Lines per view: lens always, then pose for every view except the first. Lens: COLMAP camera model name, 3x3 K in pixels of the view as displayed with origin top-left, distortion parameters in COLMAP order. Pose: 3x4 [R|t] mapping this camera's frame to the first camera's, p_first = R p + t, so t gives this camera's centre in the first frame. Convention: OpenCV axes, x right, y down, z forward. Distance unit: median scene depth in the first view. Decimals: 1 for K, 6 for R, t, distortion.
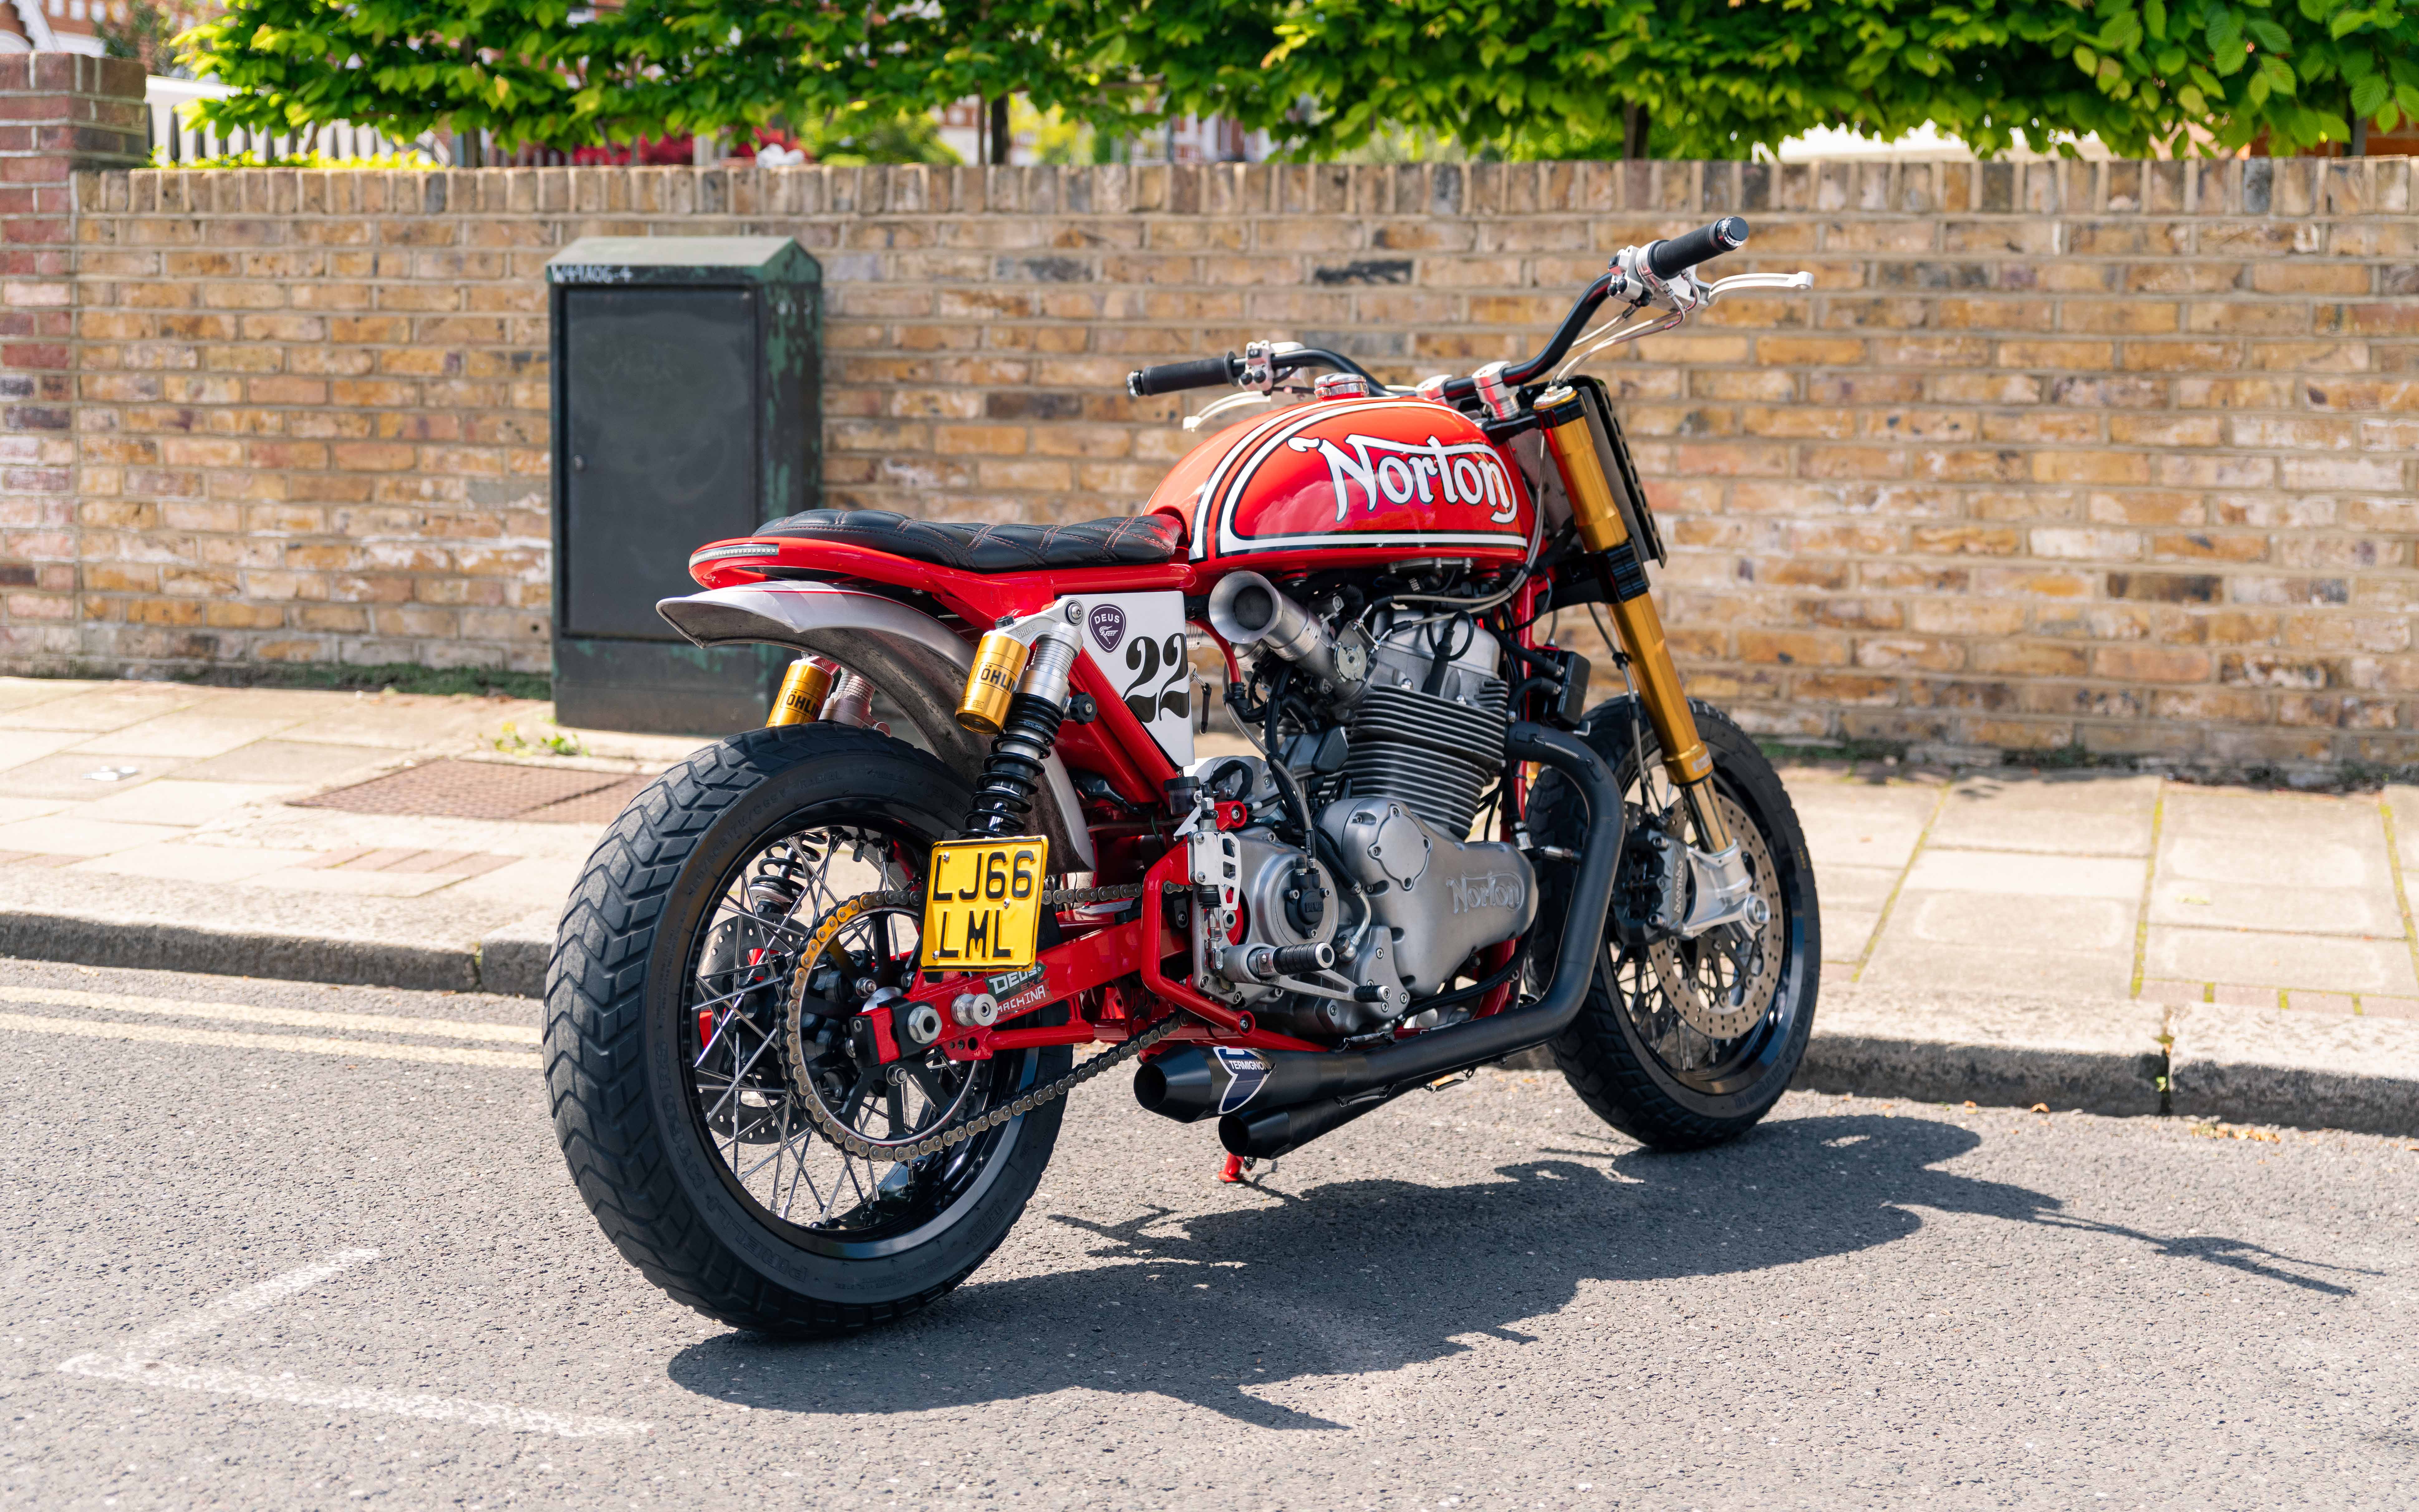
lens RADIAL K [[3220.1, 0, 1102.7], [0, 3220.1, 598.1], [0, 0, 1]] dist [0.000481, 0.000000]
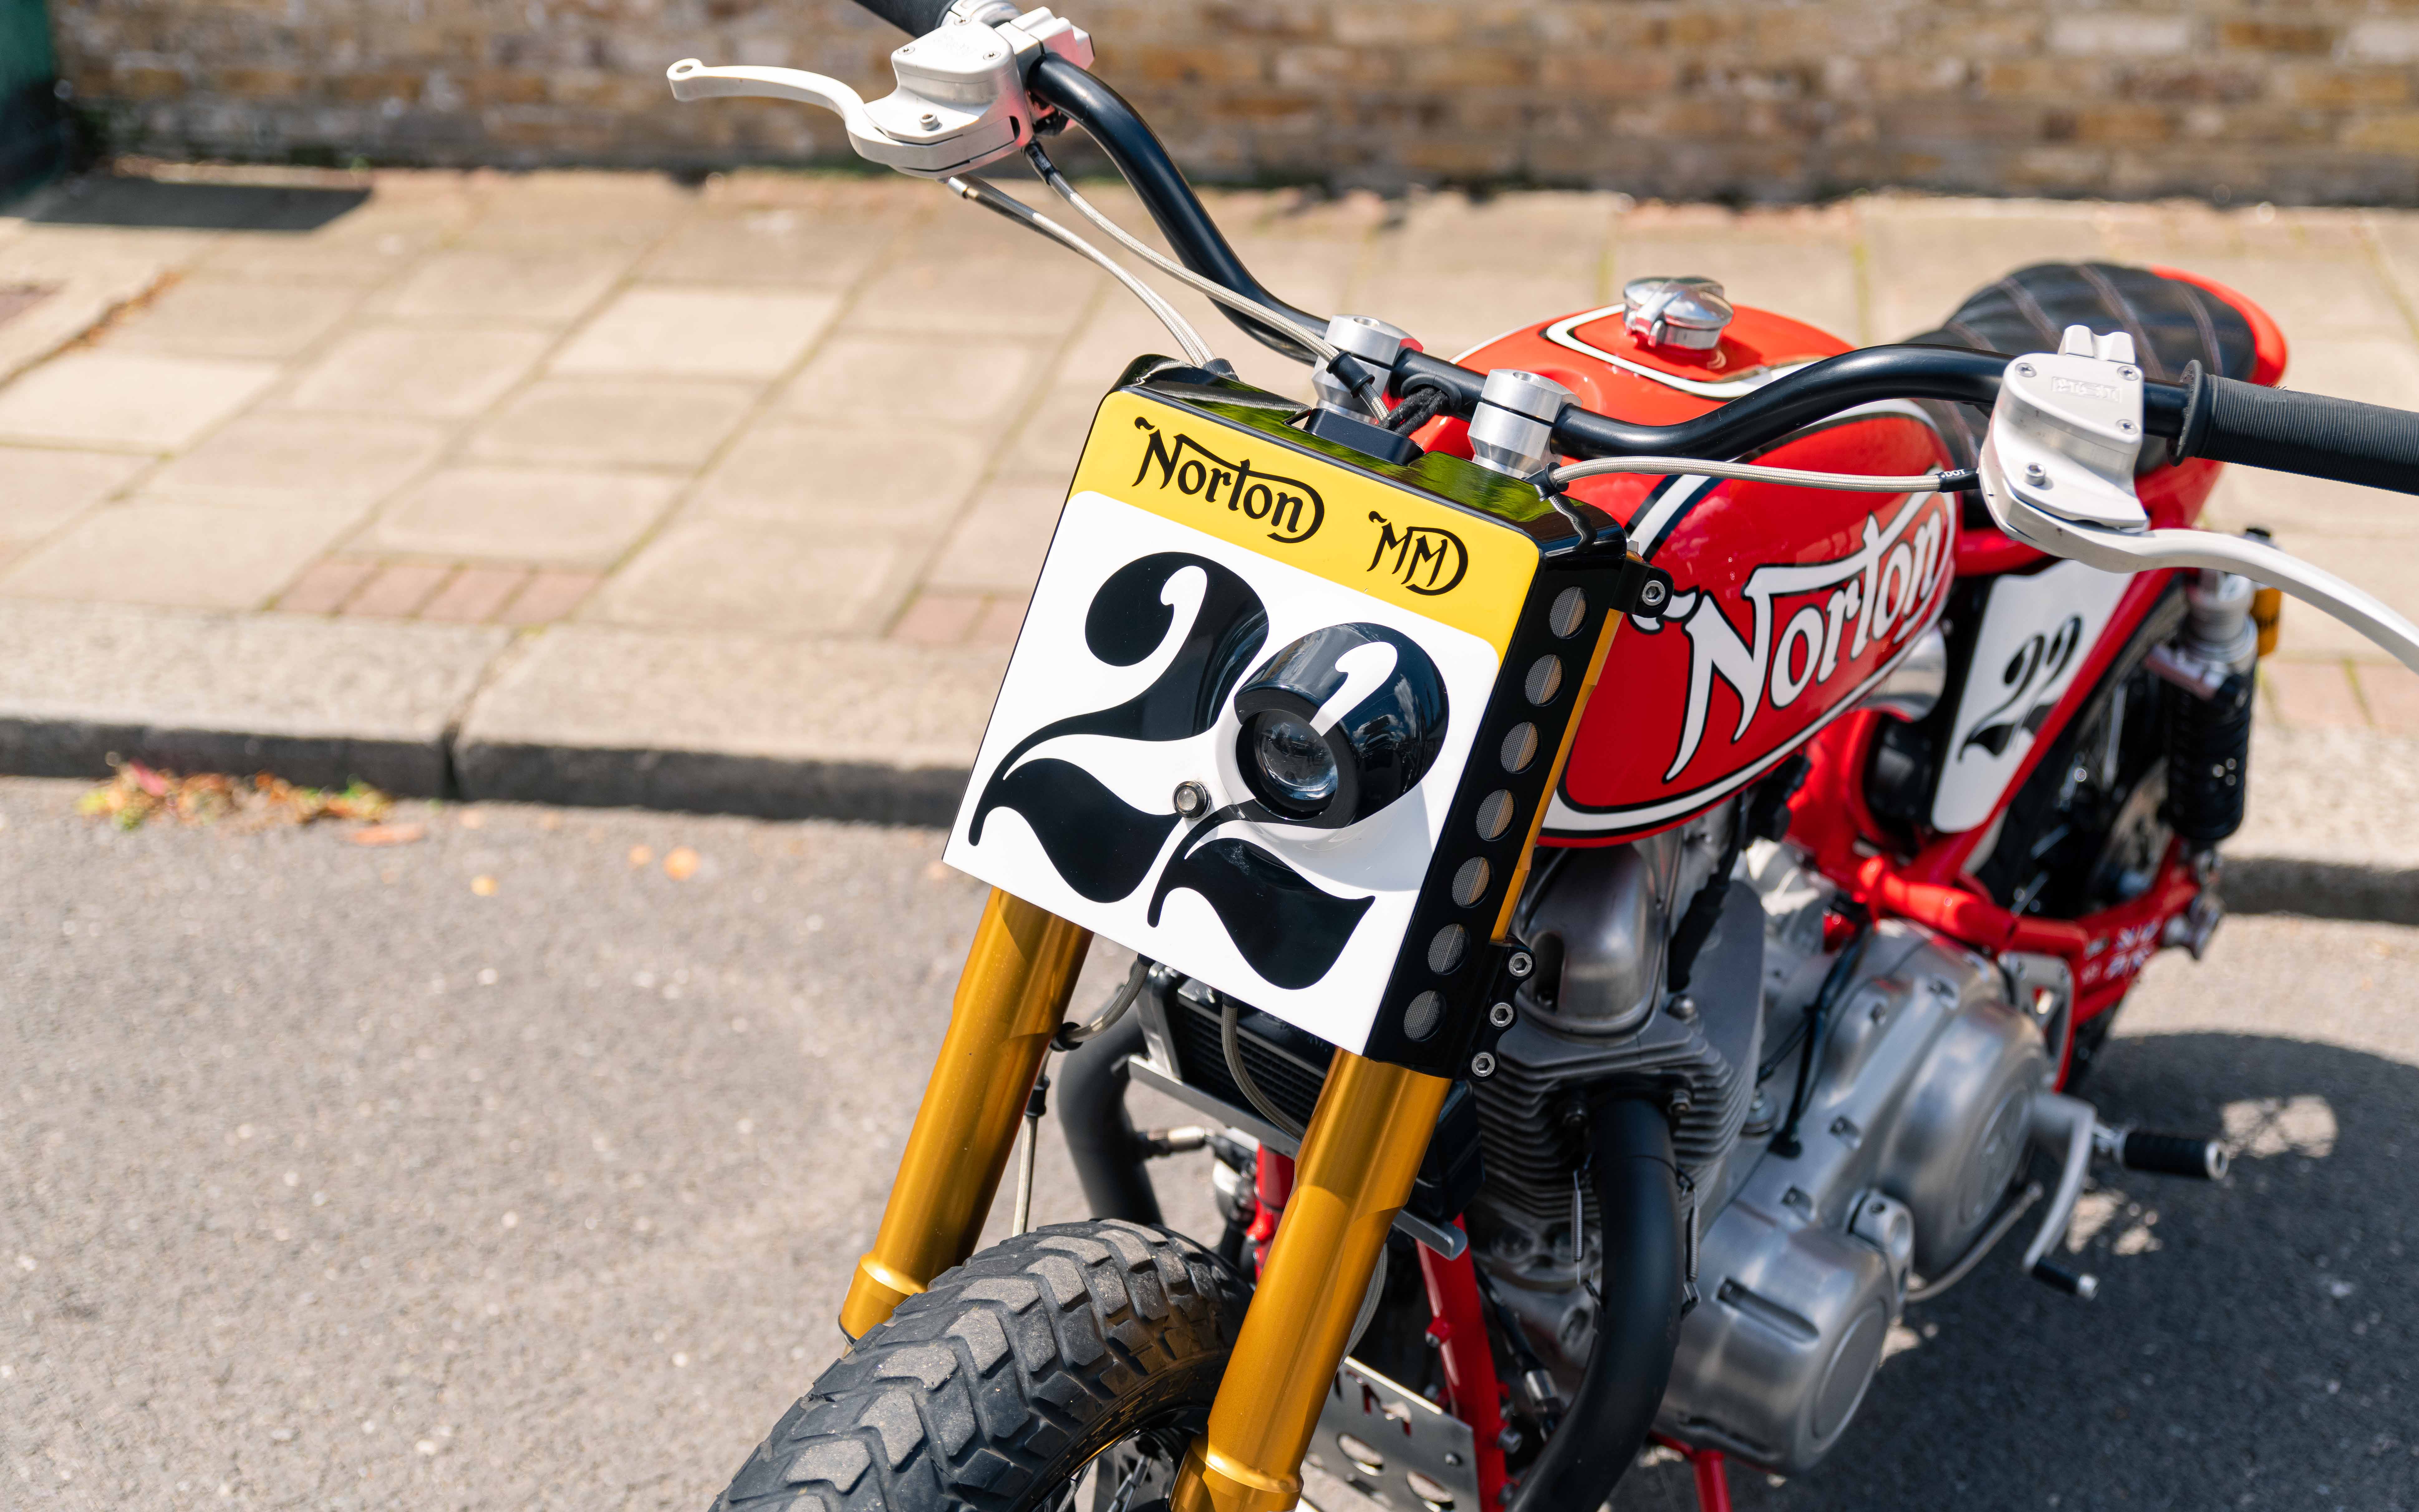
lens RADIAL K [[2975.5, 0, 1111.6], [0, 2975.5, 637.3], [0, 0, 1]] dist [0.027745, 0.000000]
pose [[0.989513, -0.075373, 0.123218, 0.083873], [0.035791, 0.954398, 0.296384, -0.075224], [-0.139938, -0.288866, 0.947087, 0.215597]]
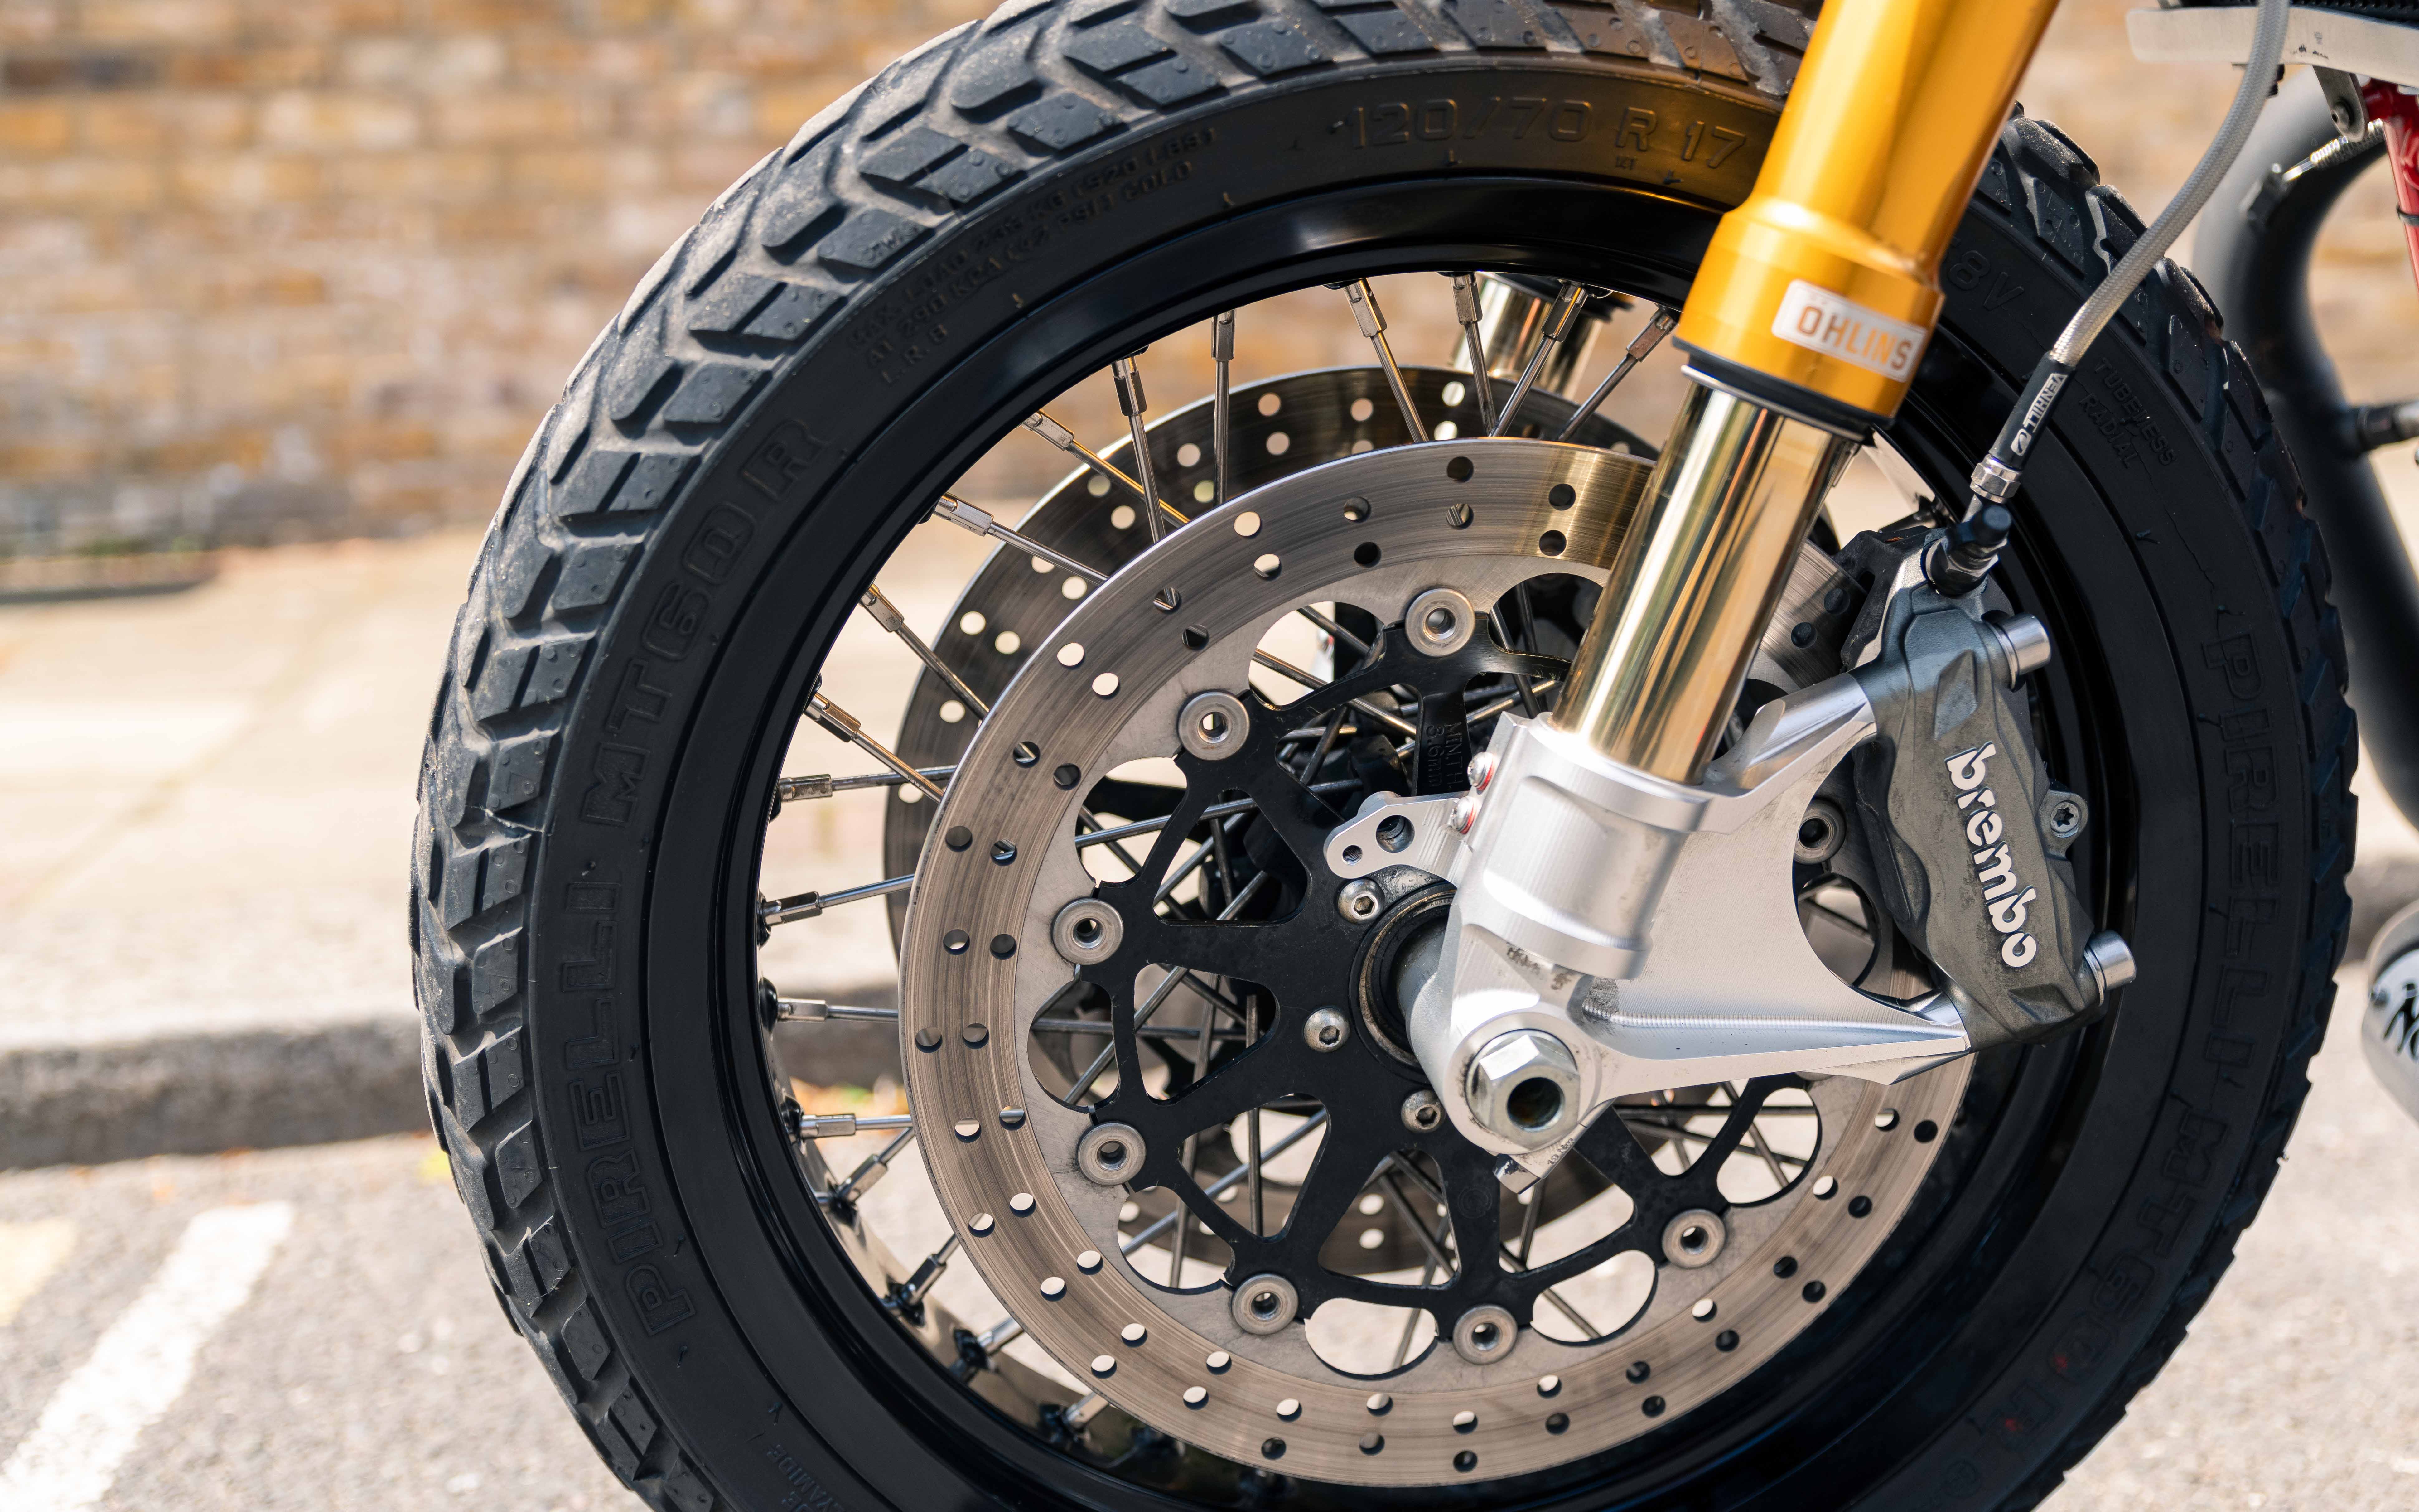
lens RADIAL K [[2615.7, 0, 1165.8], [0, 2615.7, 610.7], [0, 0, 1]] dist [0.009462, 0.000000]
pose [[0.898407, -0.101161, 0.427354, -0.066367], [0.086480, 0.994806, 0.053682, 0.040640], [-0.430565, -0.011271, 0.902489, 0.475689]]
